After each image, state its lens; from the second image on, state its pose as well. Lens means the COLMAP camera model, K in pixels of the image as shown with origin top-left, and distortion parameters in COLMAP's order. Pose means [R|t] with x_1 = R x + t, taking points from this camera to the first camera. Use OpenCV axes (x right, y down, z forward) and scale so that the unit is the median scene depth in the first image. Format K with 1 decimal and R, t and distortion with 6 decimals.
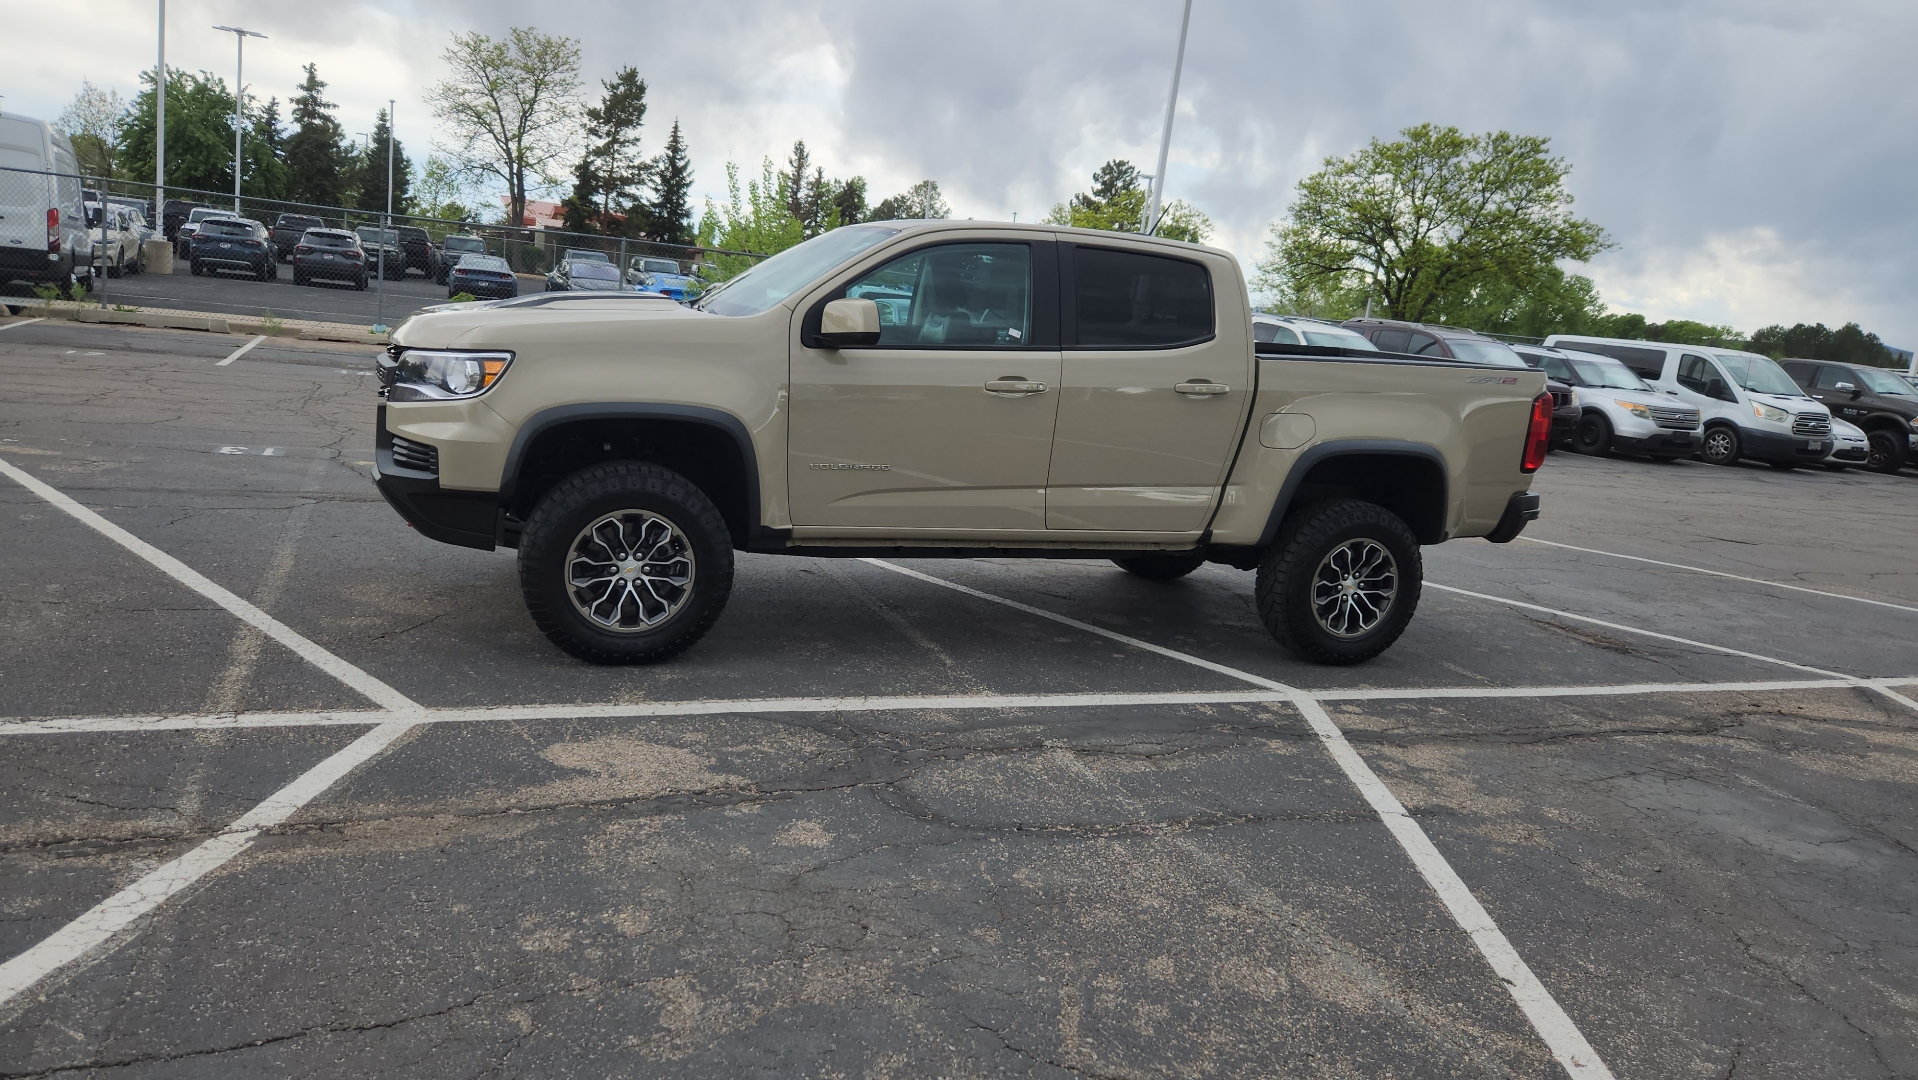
lens RADIAL K [[1281.7, 0, 936.8], [0, 1281.7, 528.0], [0, 0, 1]] dist [0.070528, -0.056842]
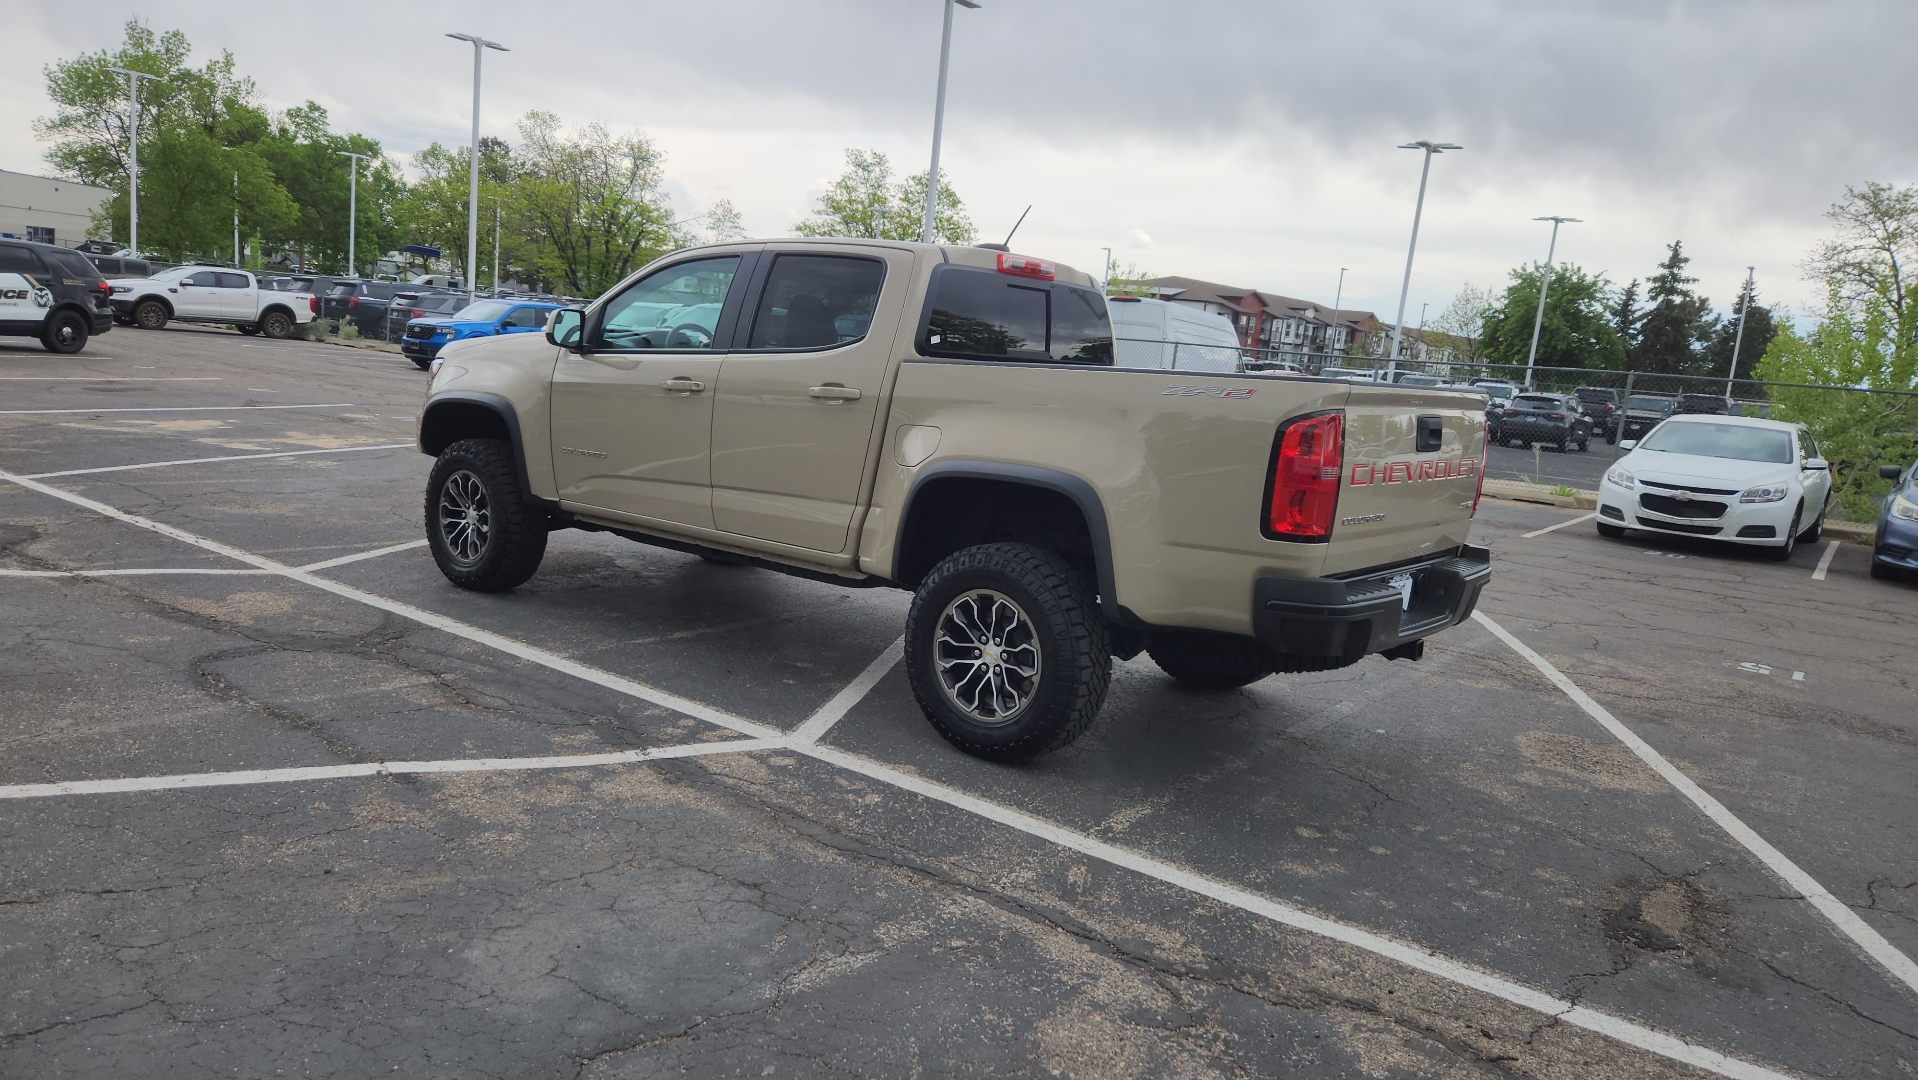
lens RADIAL K [[1281.7, 0, 930.6], [0, 1281.7, 521.3], [0, 0, 1]] dist [0.070528, -0.056842]
pose [[0.525938, 0.058226, -0.848528, 0.223104], [-0.181950, 0.982260, -0.045375, 0.002085], [0.830833, 0.178254, 0.527202, 0.131116]]
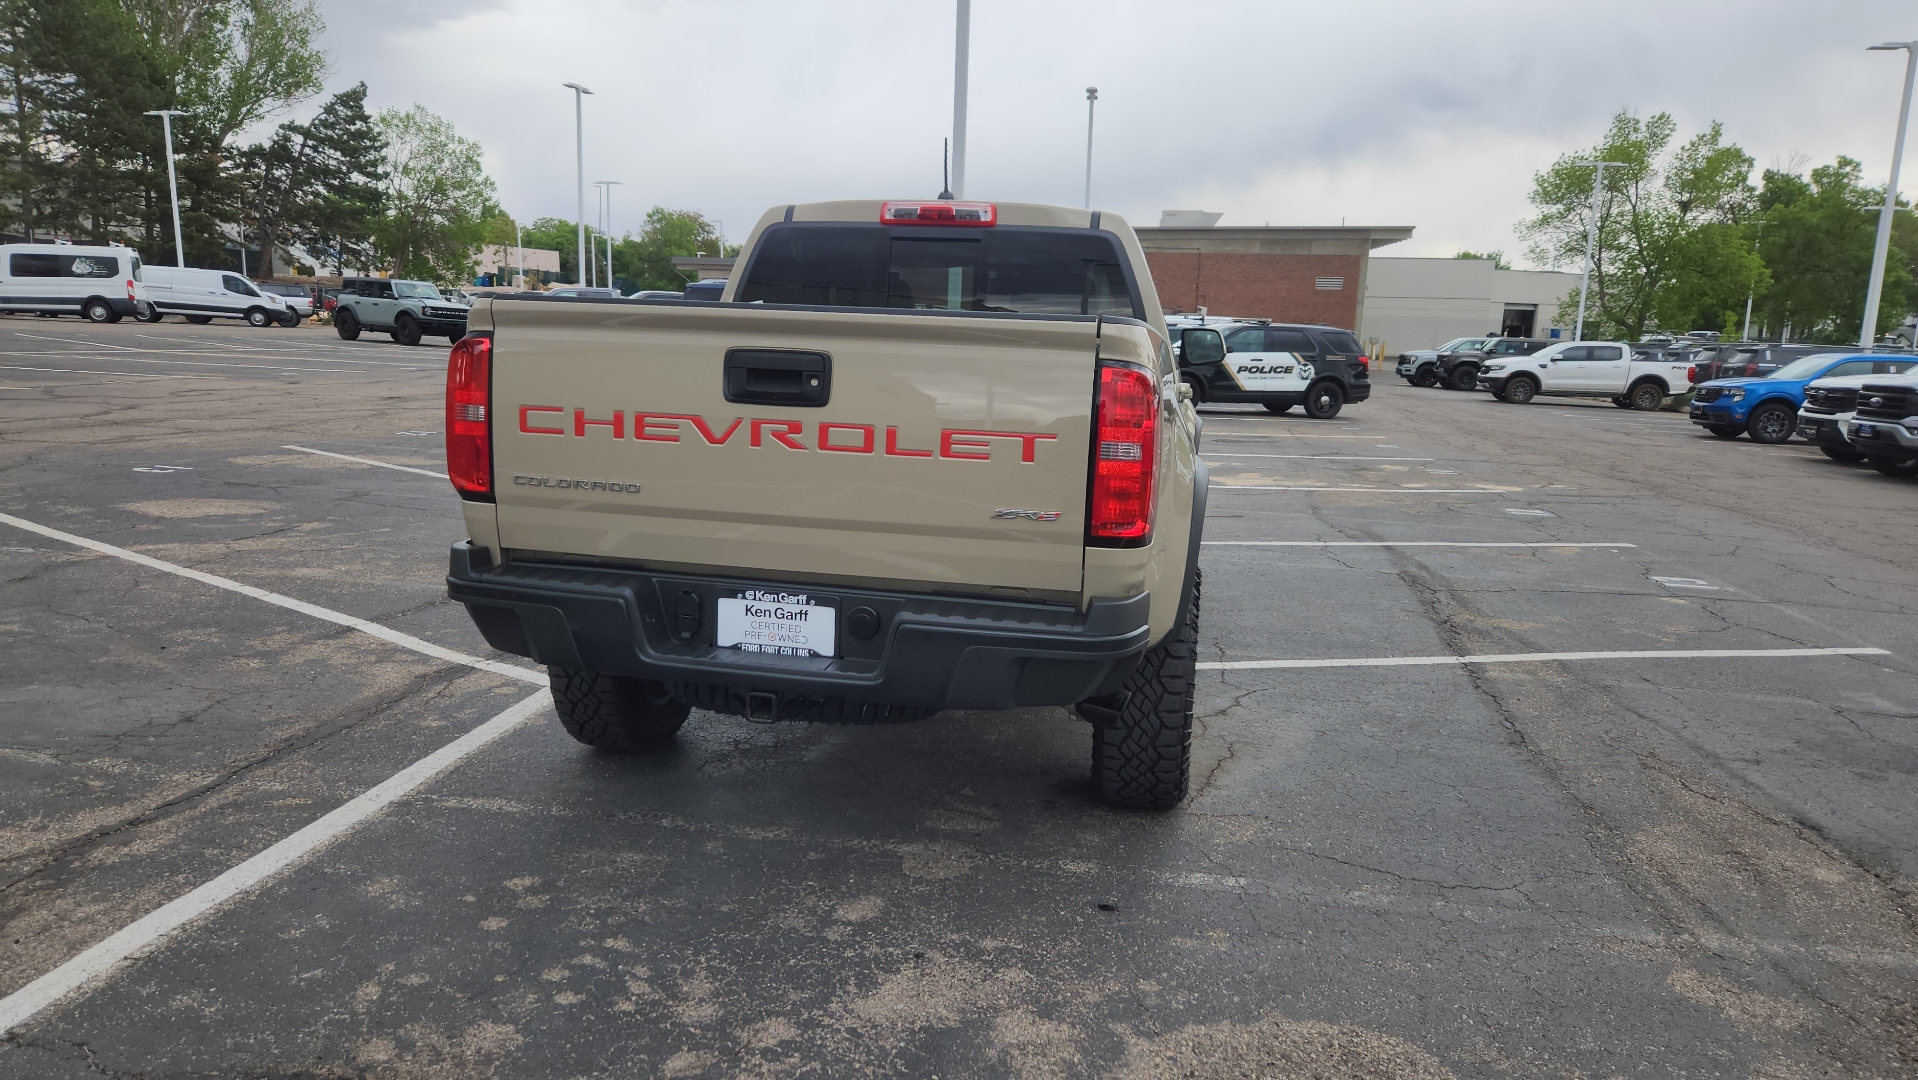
lens RADIAL K [[1281.7, 0, 921.2], [0, 1281.7, 538.9], [0, 0, 1]] dist [0.070528, -0.056842]
pose [[-0.519169, 0.012997, -0.854572, 0.199576], [-0.241964, 0.956742, 0.161549, -0.037987], [0.819705, 0.290648, -0.493566, 0.350278]]
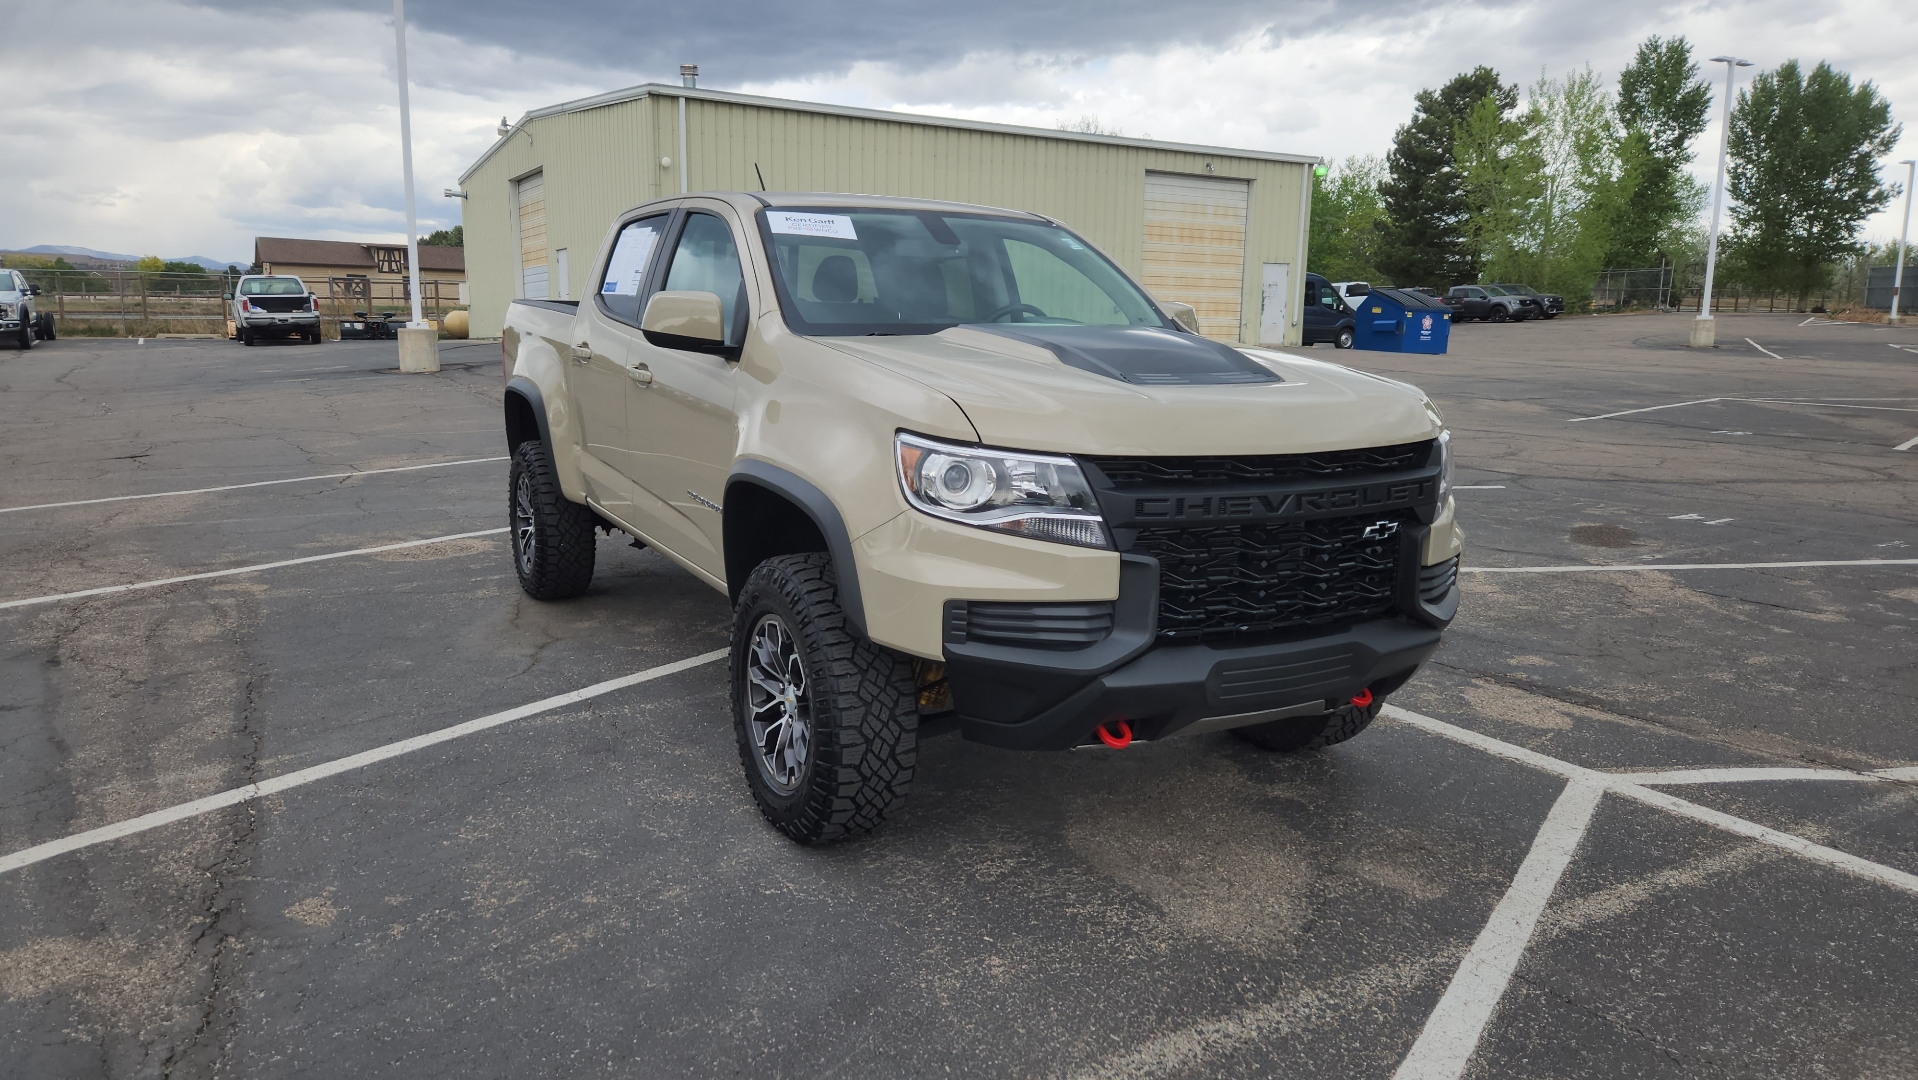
lens RADIAL K [[1284.9, 0, 929.9], [0, 1284.9, 549.7], [0, 0, 1]] dist [0.068859, -0.055285]
pose [[-0.144998, -0.281136, 0.948651, -0.198112], [0.145870, 0.942232, 0.301529, -0.062923], [-0.978620, 0.182100, -0.095612, 0.253588]]
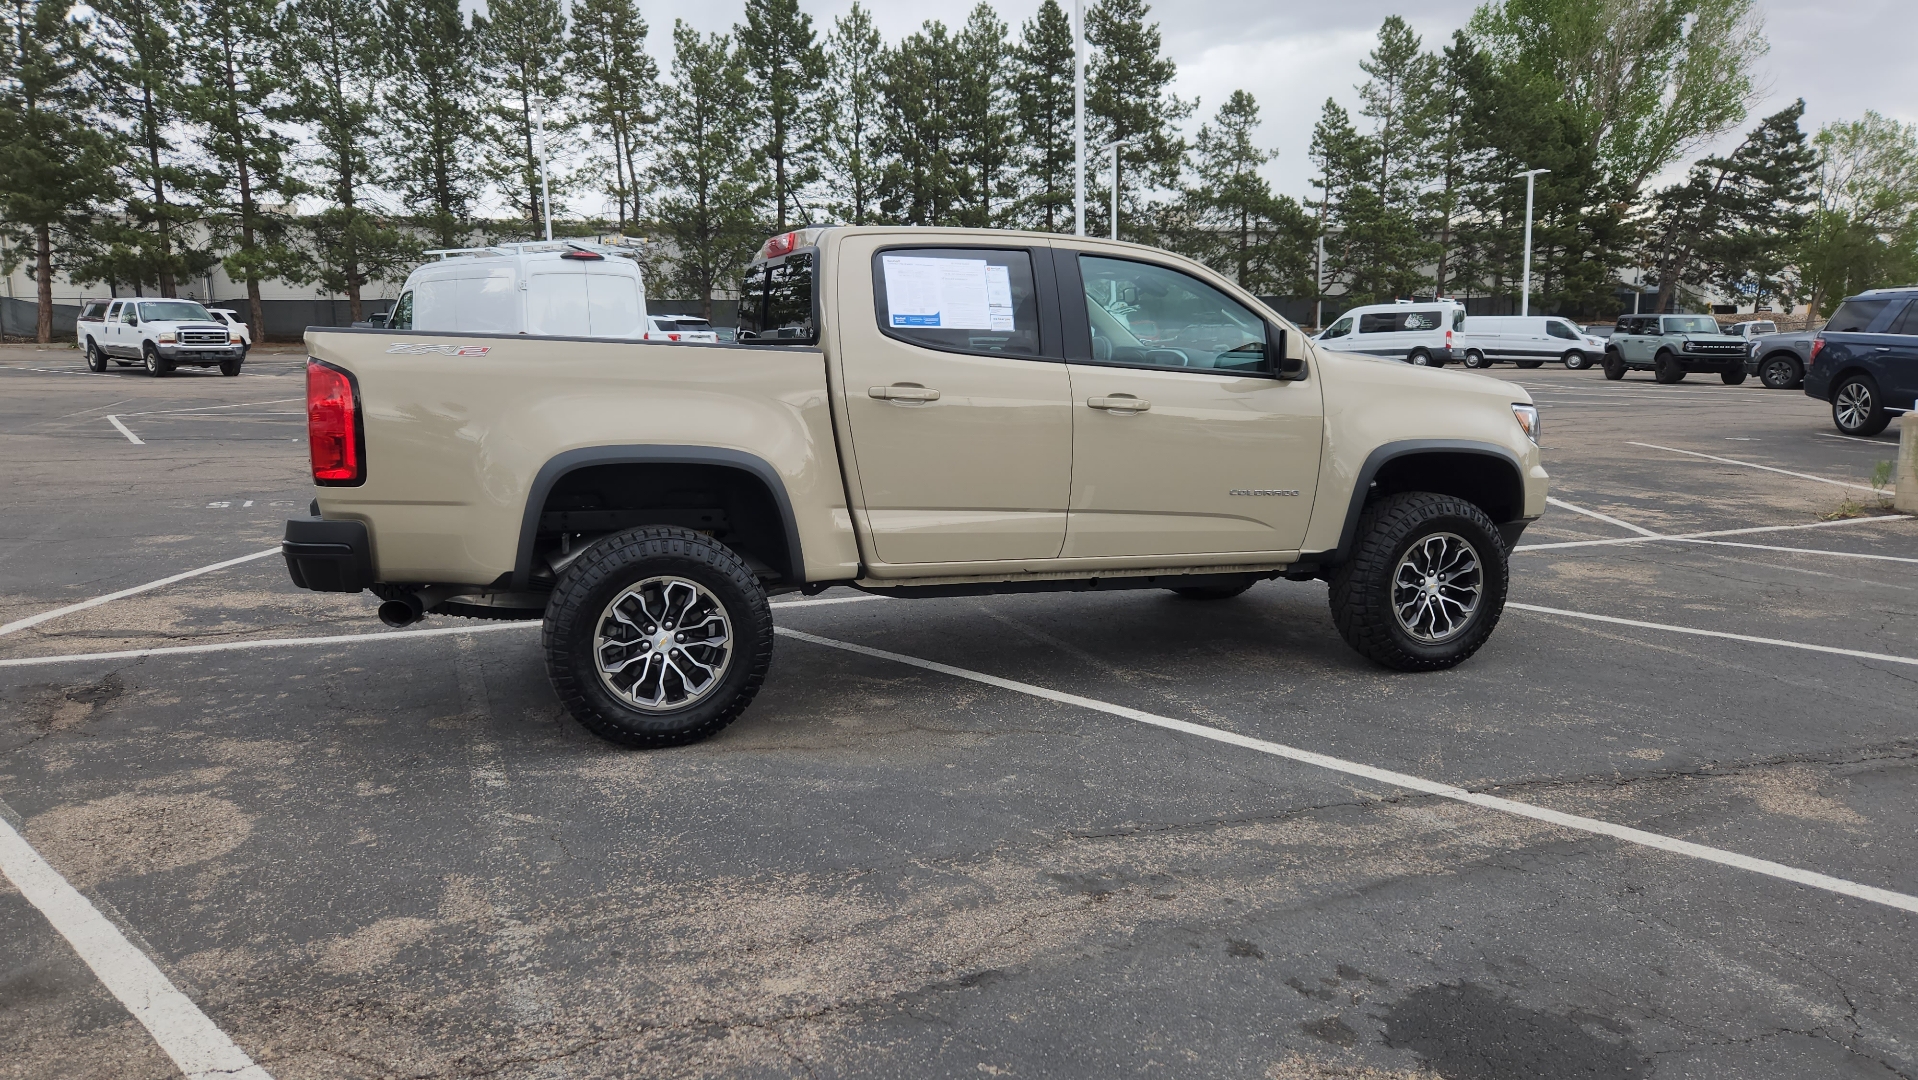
lens RADIAL K [[1281.7, 0, 926.7], [0, 1281.7, 534.9], [0, 0, 1]] dist [0.070528, -0.056842]
pose [[-0.994379, -0.105172, -0.012186, 0.018798], [-0.103571, 0.942393, 0.318070, -0.077796], [-0.021968, 0.317544, -0.947989, 0.465798]]
